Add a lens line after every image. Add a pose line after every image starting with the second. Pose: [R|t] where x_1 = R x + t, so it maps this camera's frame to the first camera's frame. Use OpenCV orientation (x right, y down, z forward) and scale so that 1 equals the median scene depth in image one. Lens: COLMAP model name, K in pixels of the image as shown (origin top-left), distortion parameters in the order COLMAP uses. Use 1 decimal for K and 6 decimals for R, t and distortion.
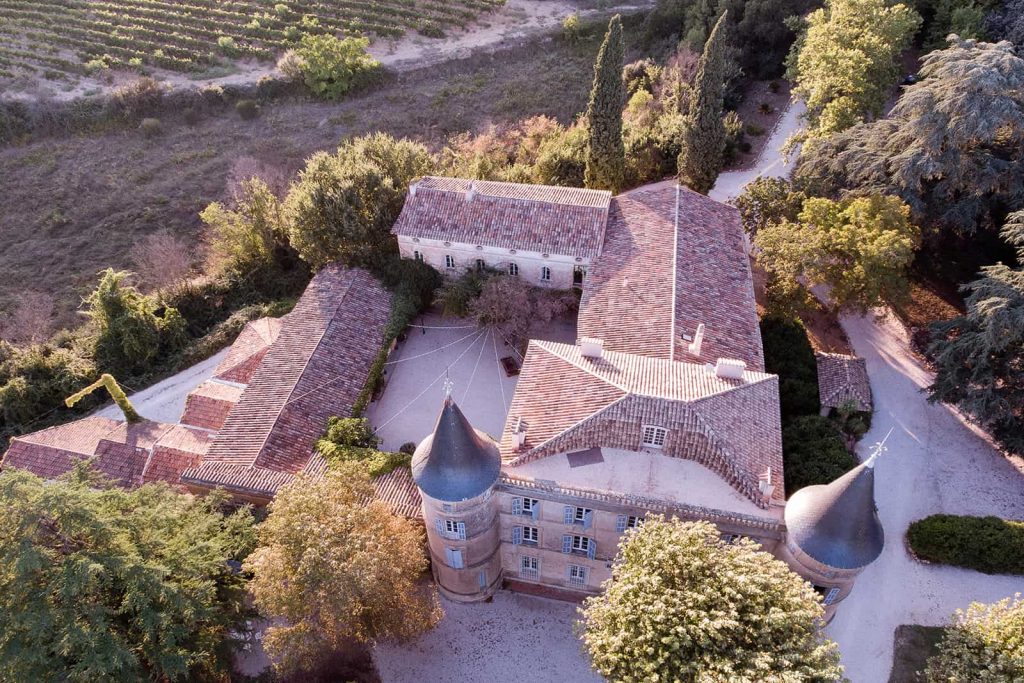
lens RADIAL K [[786.5, 0, 512.0], [0, 786.5, 341.5], [0, 0, 1]] dist [0.039697, -0.053678]
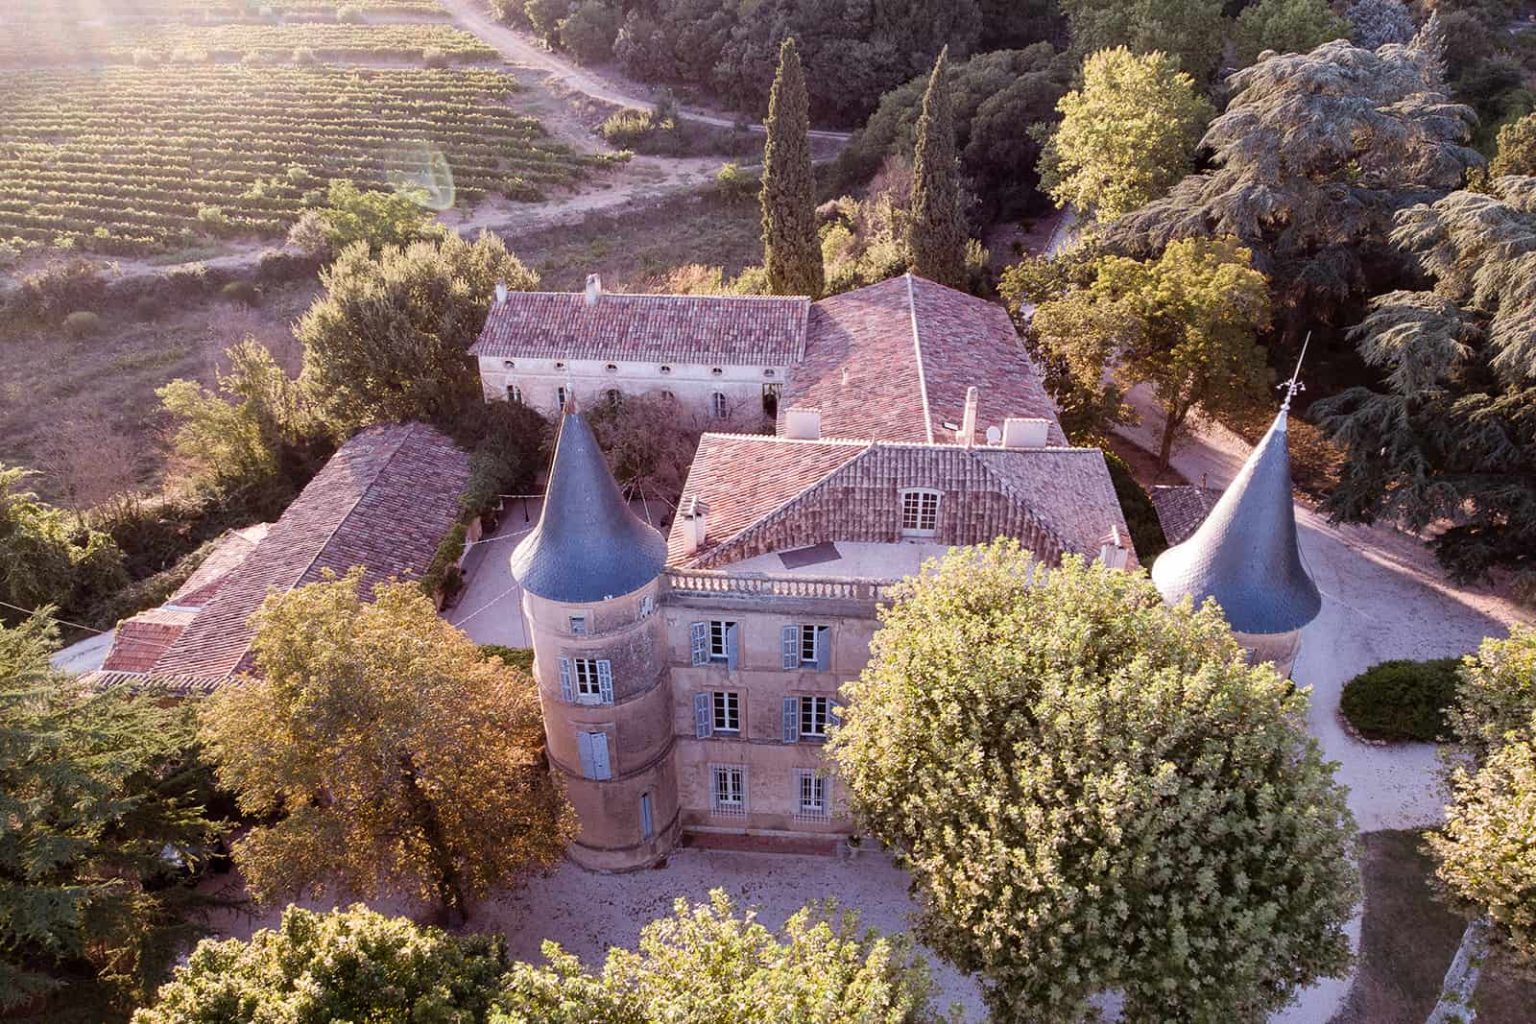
lens RADIAL K [[1190.9, 0, 768.0], [0, 1190.9, 512.0], [0, 0, 1]] dist [0.011429, 0.005849]
pose [[0.993573, -0.060082, 0.095930, -0.015025], [0.080193, 0.971752, -0.221963, 0.215768], [-0.079885, 0.228229, 0.970325, 0.087680]]
